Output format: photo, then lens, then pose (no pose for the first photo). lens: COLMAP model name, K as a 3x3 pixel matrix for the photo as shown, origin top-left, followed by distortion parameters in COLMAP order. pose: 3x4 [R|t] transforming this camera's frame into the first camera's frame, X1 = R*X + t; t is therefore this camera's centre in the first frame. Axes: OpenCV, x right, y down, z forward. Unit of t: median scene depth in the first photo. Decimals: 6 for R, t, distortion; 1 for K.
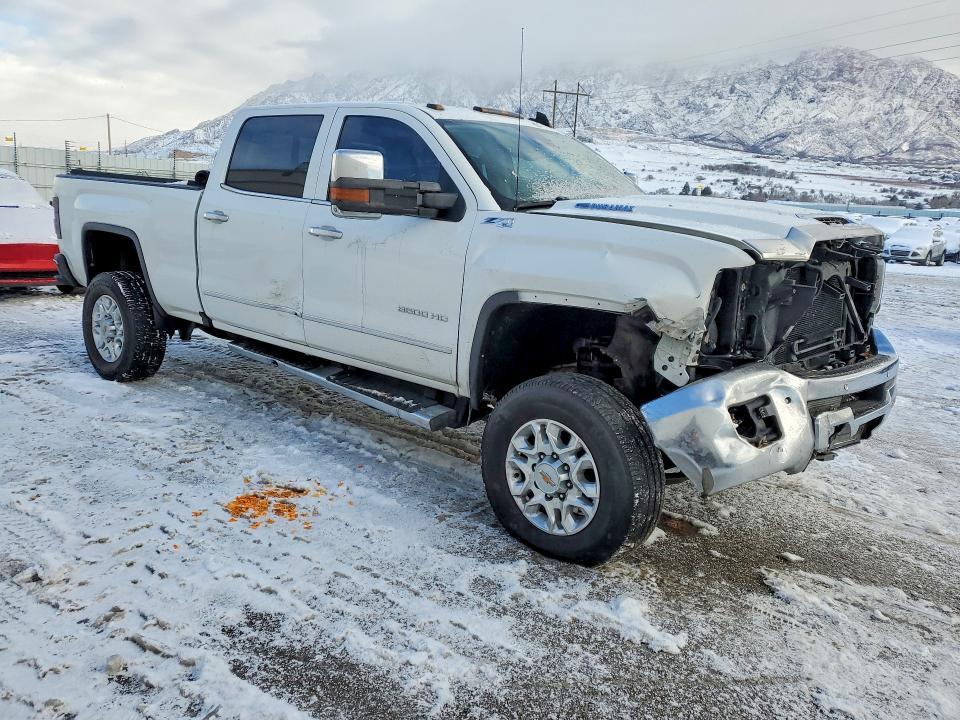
lens RADIAL K [[739.3, 0, 479.3], [0, 739.3, 358.5], [0, 0, 1]] dist [0.030589, 0.003769]
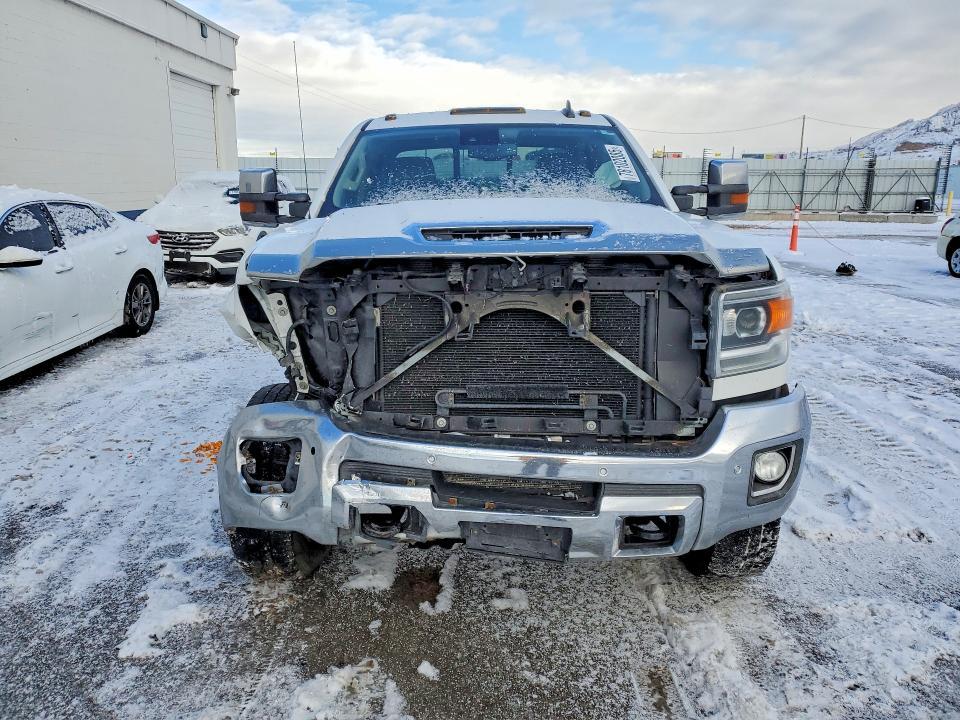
lens RADIAL K [[739.3, 0, 475.8], [0, 739.3, 351.3], [0, 0, 1]] dist [0.030589, 0.003769]
pose [[0.634222, 0.128790, -0.762349, 1.120941], [-0.133941, 0.989422, 0.055722, -0.120229], [0.761461, 0.066769, 0.644763, 0.589704]]
